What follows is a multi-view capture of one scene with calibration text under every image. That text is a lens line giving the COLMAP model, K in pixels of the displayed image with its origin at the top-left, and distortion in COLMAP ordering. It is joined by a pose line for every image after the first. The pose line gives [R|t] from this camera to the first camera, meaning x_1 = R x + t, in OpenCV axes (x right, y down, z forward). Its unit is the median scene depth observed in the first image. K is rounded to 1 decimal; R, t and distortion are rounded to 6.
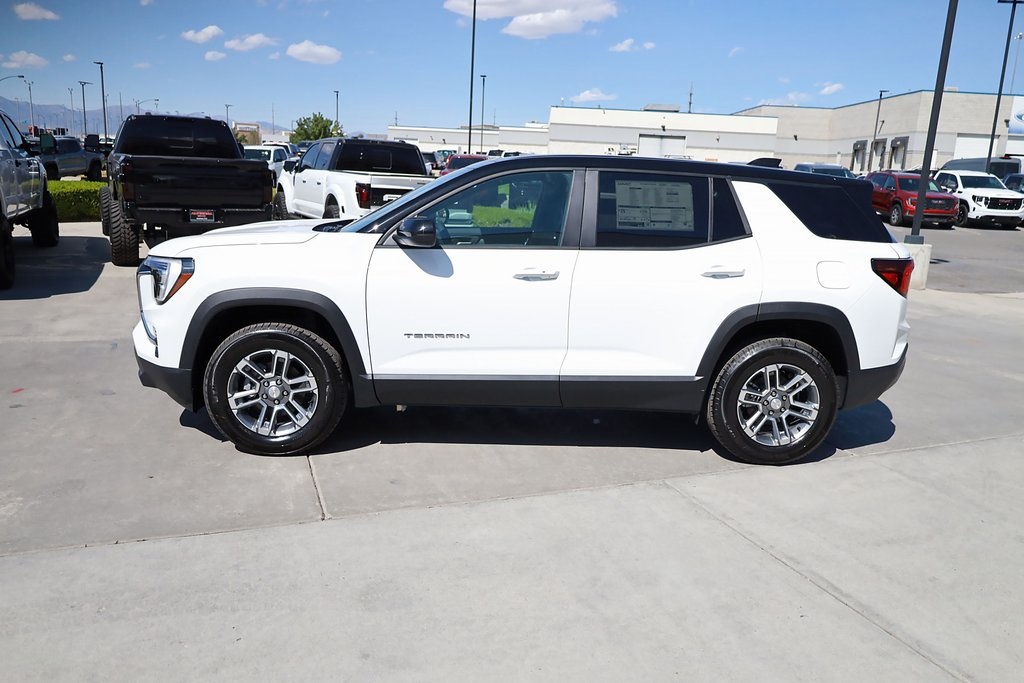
lens RADIAL K [[767.4, 0, 512.0], [0, 767.4, 341.5], [0, 0, 1]] dist [-0.000929, -0.003268]
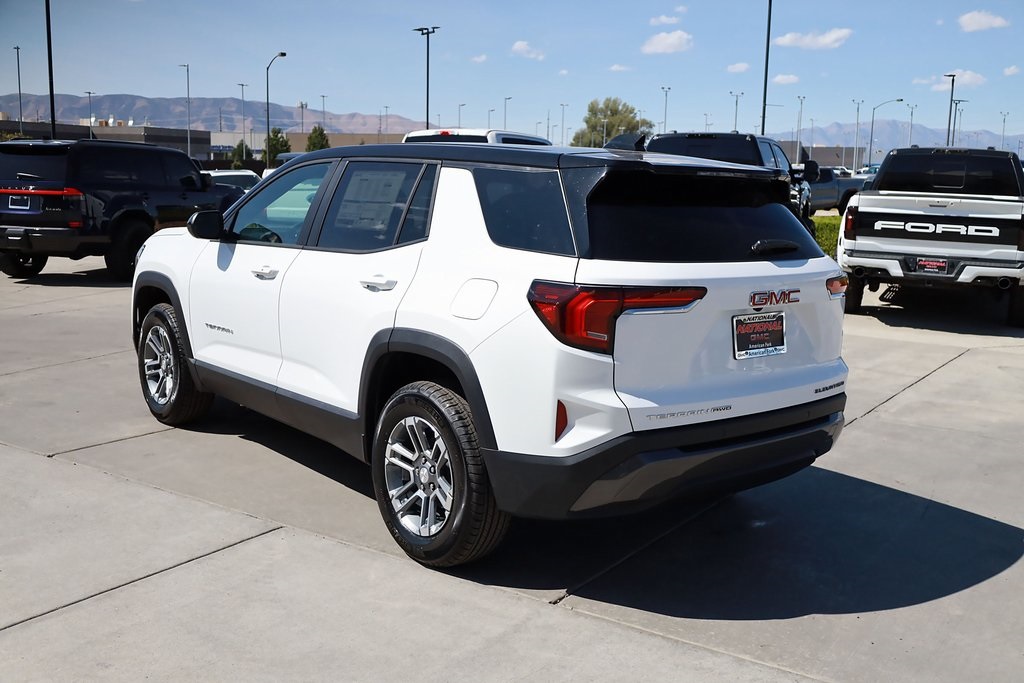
lens RADIAL K [[1000.7, 0, 512.0], [0, 1000.7, 341.5], [0, 0, 1]] dist [0.007769, 0.006911]
pose [[0.582951, 0.104249, -0.805792, 1.147164], [-0.174558, 0.984646, 0.001104, -0.056659], [0.793535, 0.140013, 0.592198, 0.511974]]
